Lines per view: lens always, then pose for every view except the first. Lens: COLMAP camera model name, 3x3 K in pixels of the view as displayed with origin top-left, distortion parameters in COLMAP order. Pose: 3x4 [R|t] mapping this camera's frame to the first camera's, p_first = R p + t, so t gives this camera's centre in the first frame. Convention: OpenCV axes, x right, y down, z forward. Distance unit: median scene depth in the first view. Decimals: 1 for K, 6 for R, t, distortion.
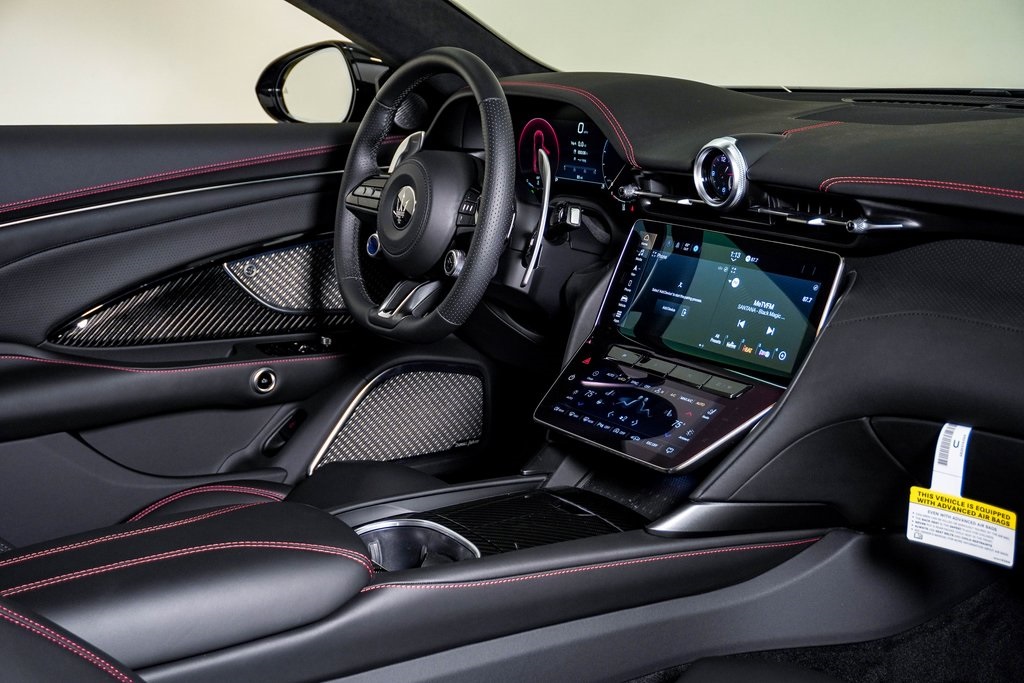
lens RADIAL K [[1499.1, 0, 511.2], [0, 1499.1, 341.5], [0, 0, 1]] dist [-0.015546, 0.000000]
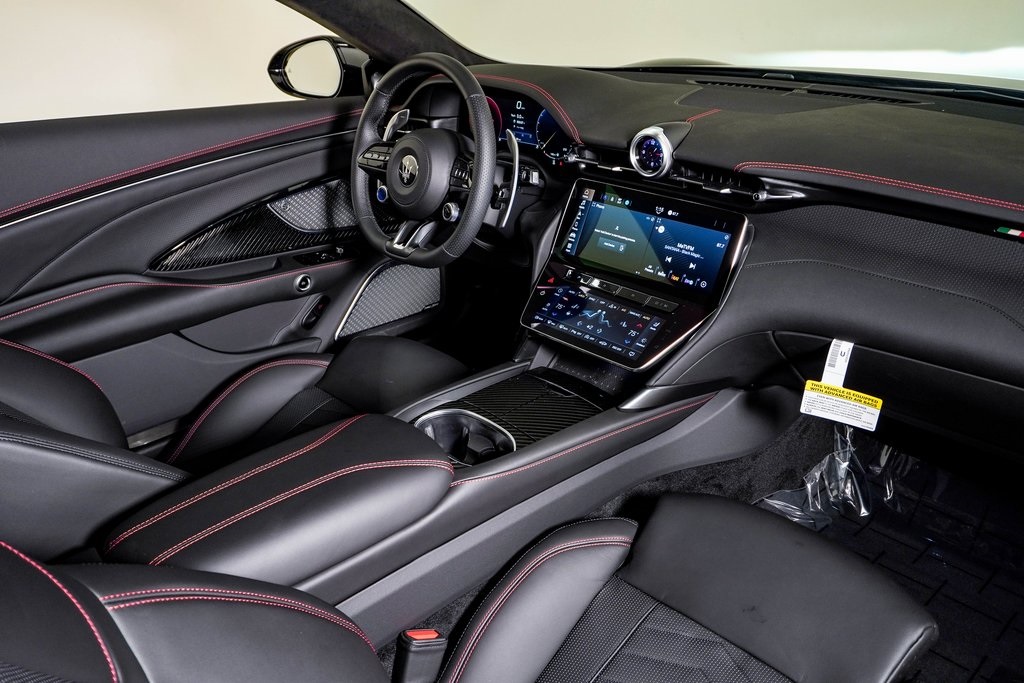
lens RADIAL K [[829.6, 0, 512.2], [0, 829.6, 347.0], [0, 0, 1]] dist [-0.038122, 0.010310]
pose [[0.984745, -0.071240, 0.158752, -0.121577], [0.036722, 0.976885, 0.210587, -0.096409], [-0.170085, -0.201545, 0.964599, 0.211585]]
